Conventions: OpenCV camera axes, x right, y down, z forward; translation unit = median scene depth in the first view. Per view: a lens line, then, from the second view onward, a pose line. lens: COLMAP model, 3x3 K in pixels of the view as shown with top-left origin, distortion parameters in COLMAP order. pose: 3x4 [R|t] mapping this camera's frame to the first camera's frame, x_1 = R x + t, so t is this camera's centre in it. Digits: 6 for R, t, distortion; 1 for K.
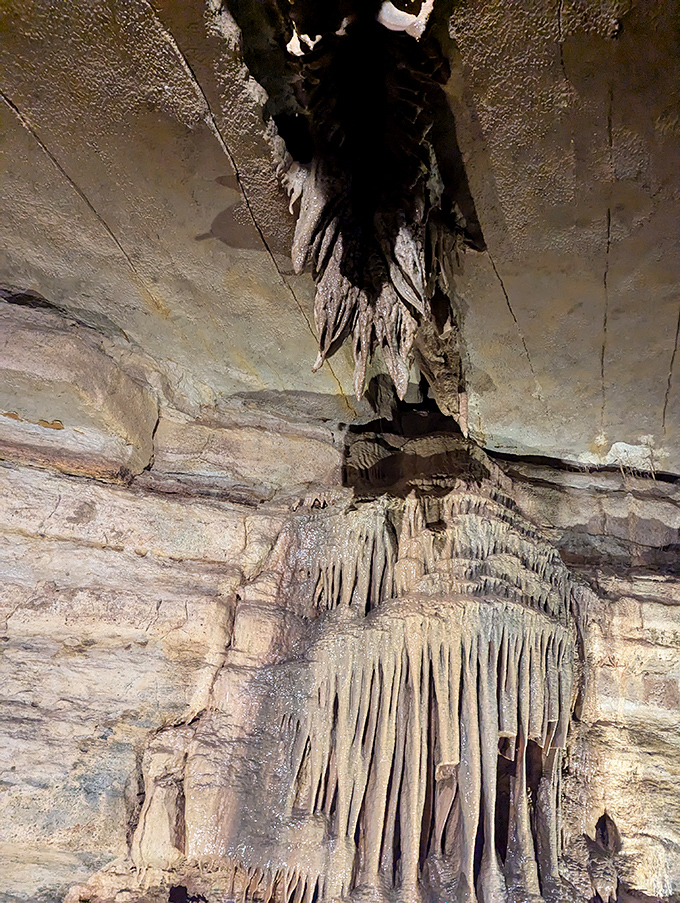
lens RADIAL K [[644.8, 0, 337.5], [0, 644.8, 451.8], [0, 0, 1]] dist [0.030516, -0.032495]
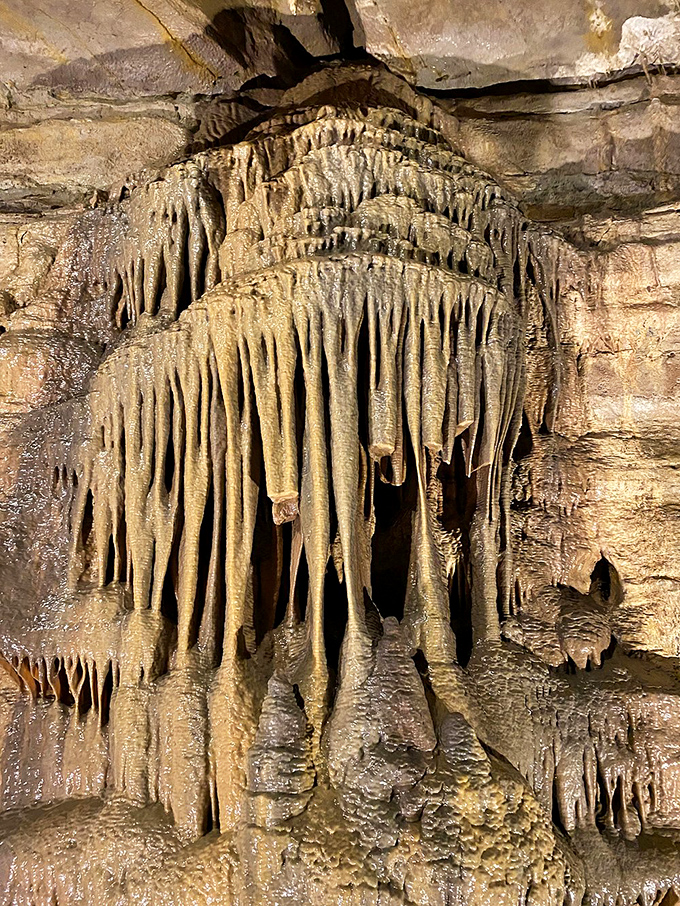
lens RADIAL K [[693.0, 0, 340.0], [0, 693.0, 451.0], [0, 0, 1]] dist [0.005394, -0.013955]
pose [[0.964228, -0.148810, -0.219364, 0.323861], [0.195251, 0.958428, 0.208070, 0.245954], [0.179281, -0.243458, 0.953198, 0.284318]]
